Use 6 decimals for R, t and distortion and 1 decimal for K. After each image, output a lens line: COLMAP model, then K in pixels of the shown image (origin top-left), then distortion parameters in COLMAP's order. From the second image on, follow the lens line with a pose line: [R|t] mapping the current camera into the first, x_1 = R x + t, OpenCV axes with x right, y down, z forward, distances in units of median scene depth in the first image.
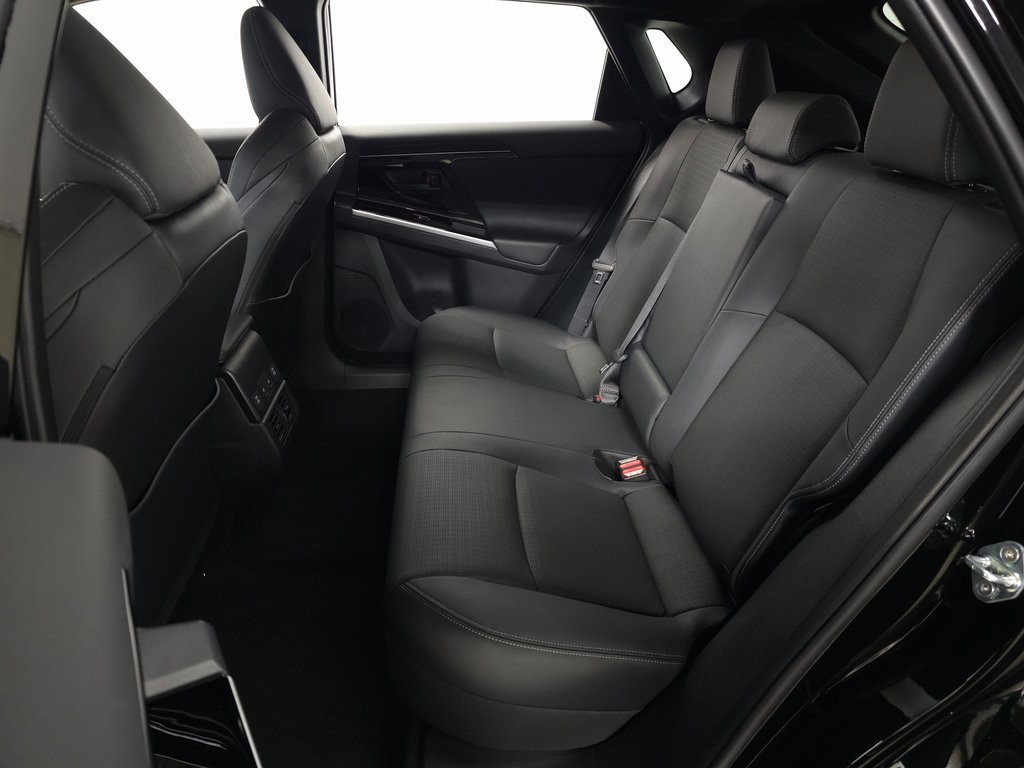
lens RADIAL K [[716.6, 0, 504.7], [0, 716.6, 383.7], [0, 0, 1]] dist [0.056310, -0.102038]
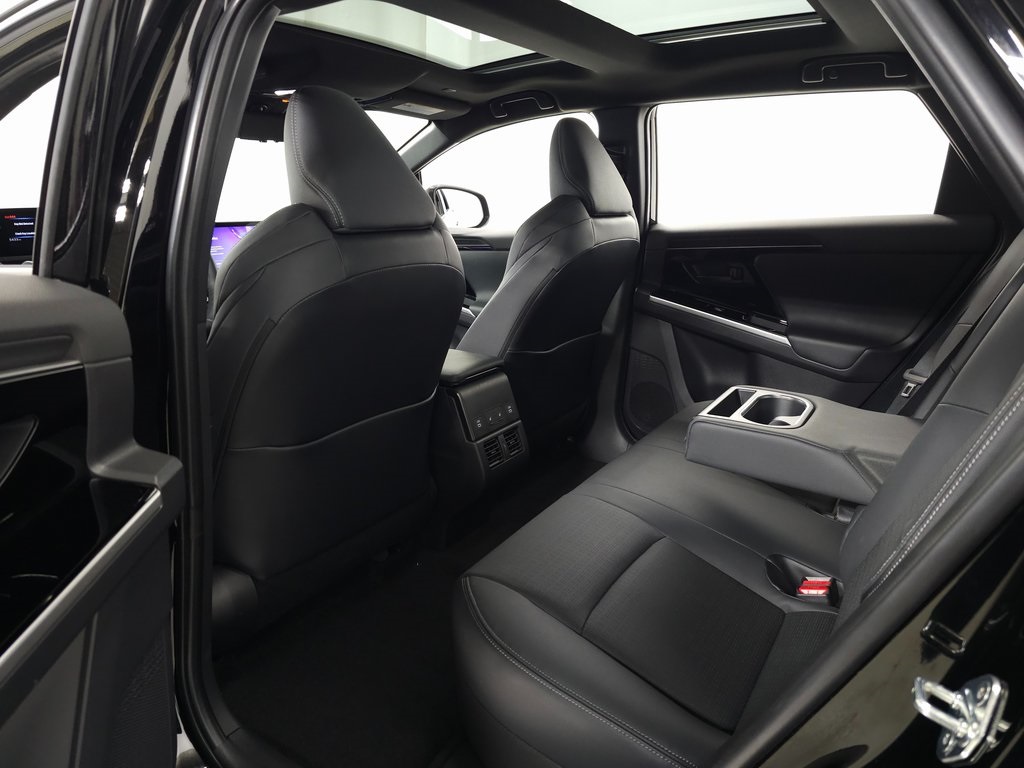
lens RADIAL K [[716.6, 0, 504.7], [0, 716.6, 383.7], [0, 0, 1]] dist [0.056310, -0.102038]
pose [[0.764299, 0.123735, -0.632879, 0.304298], [-0.253844, 0.959911, -0.118882, 0.063251], [0.592798, 0.251514, 0.765069, 0.084632]]
